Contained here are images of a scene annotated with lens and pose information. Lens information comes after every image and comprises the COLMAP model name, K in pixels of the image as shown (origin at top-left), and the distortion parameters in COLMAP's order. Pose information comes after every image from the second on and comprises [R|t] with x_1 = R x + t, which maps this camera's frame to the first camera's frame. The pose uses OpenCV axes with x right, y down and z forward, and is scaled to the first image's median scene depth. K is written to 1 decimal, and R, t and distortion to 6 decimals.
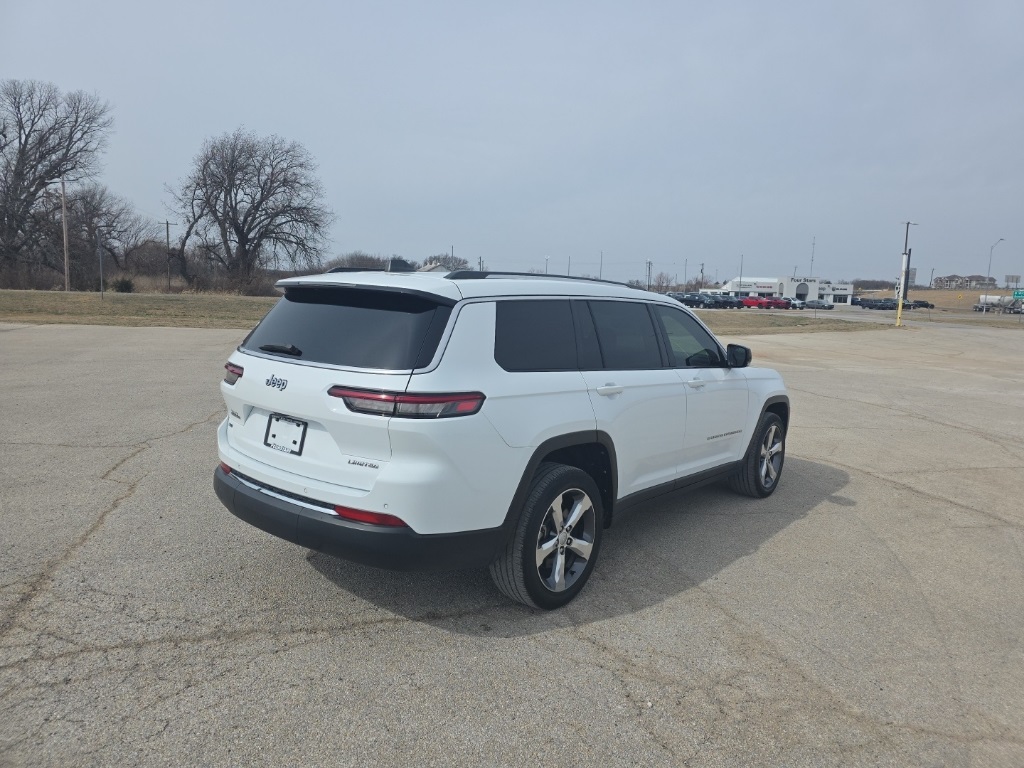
lens RADIAL K [[685.2, 0, 518.6], [0, 685.2, 369.2], [0, 0, 1]] dist [0.054522, -0.047769]
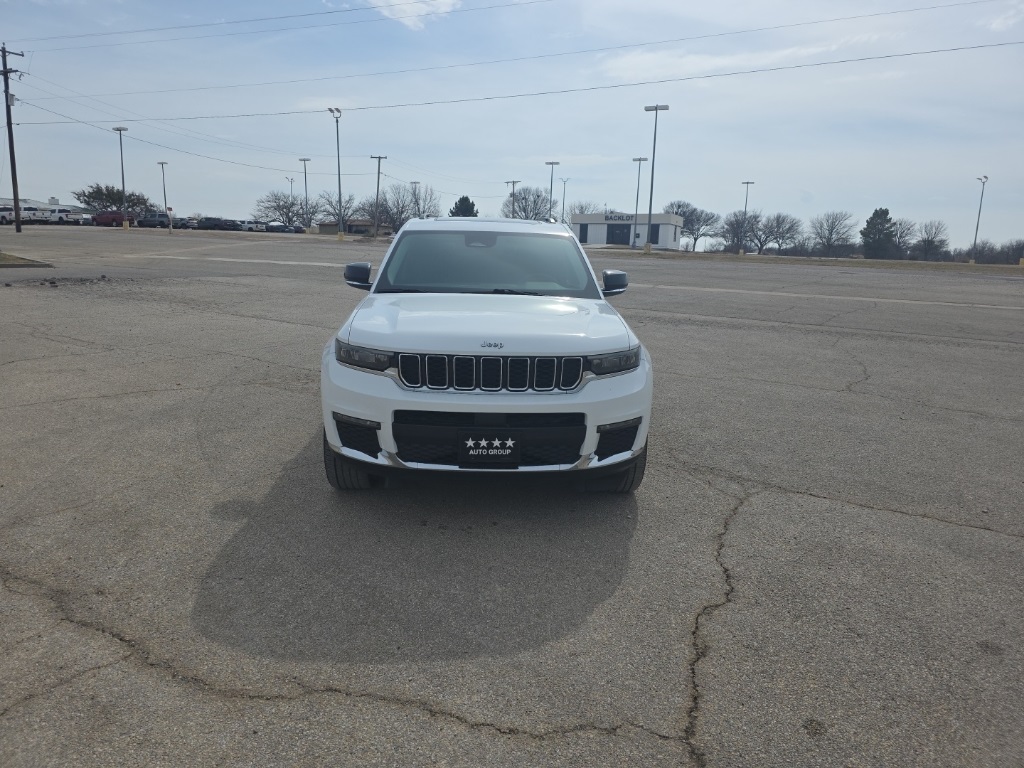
lens RADIAL K [[685.2, 0, 510.5], [0, 685.2, 385.4], [0, 0, 1]] dist [0.054522, -0.047769]
pose [[-0.741479, 0.066156, -0.667707, 0.713479], [-0.132012, 0.961294, 0.241841, -0.115704], [0.657862, 0.267465, -0.704046, 1.629162]]
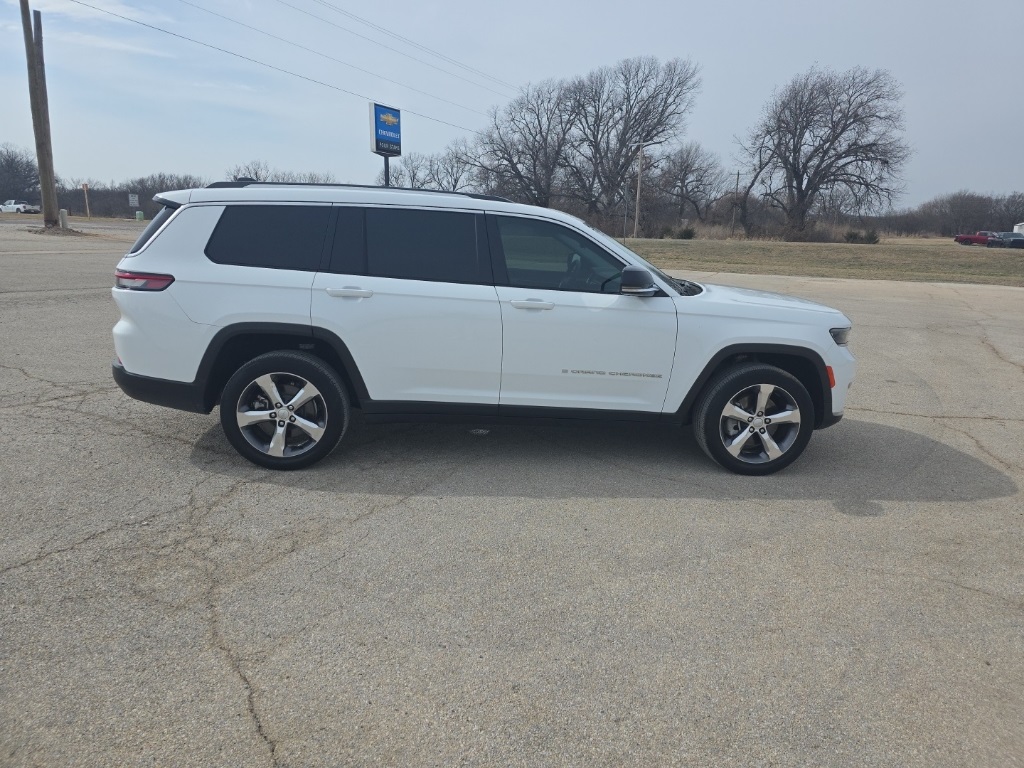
lens RADIAL K [[685.2, 0, 518.4], [0, 685.2, 376.8], [0, 0, 1]] dist [0.054522, -0.047769]
pose [[0.694968, 0.141094, -0.705061, 0.712179], [-0.082589, 0.989733, 0.116655, 0.008783], [0.714282, -0.022841, 0.699486, 0.287744]]
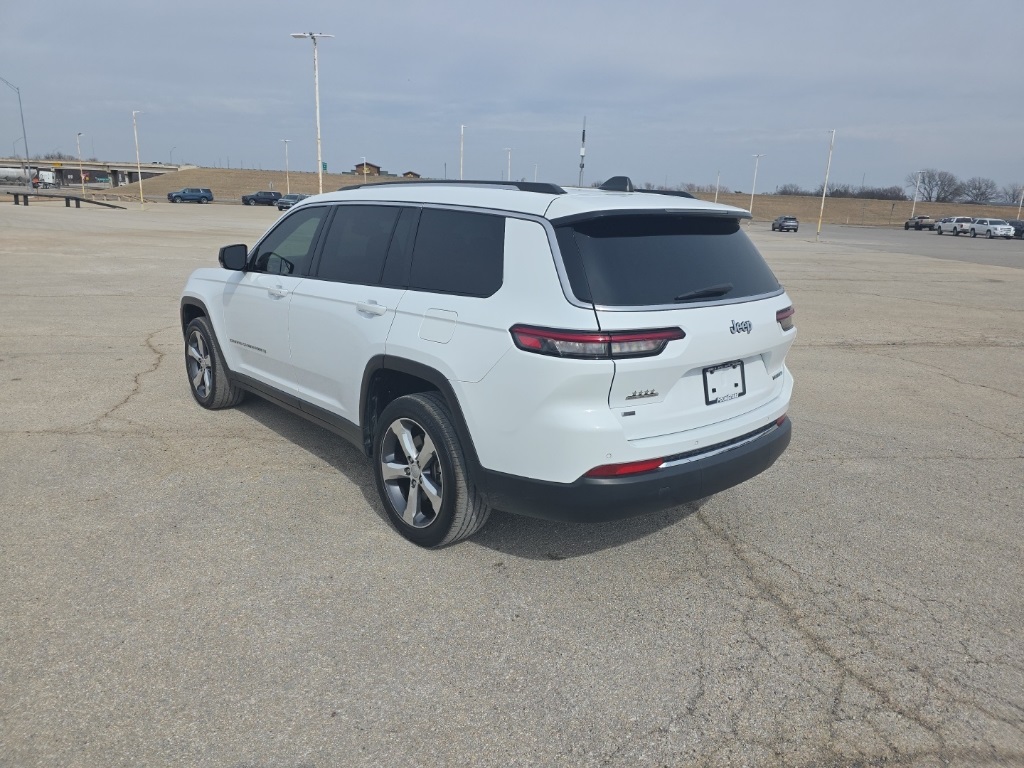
lens RADIAL K [[685.2, 0, 512.7], [0, 685.2, 373.5], [0, 0, 1]] dist [0.054522, -0.047769]
pose [[0.165862, -0.266934, 0.949335, -0.701281], [0.080914, 0.963106, 0.256669, -0.097980], [-0.982824, 0.034242, 0.181341, 0.622305]]
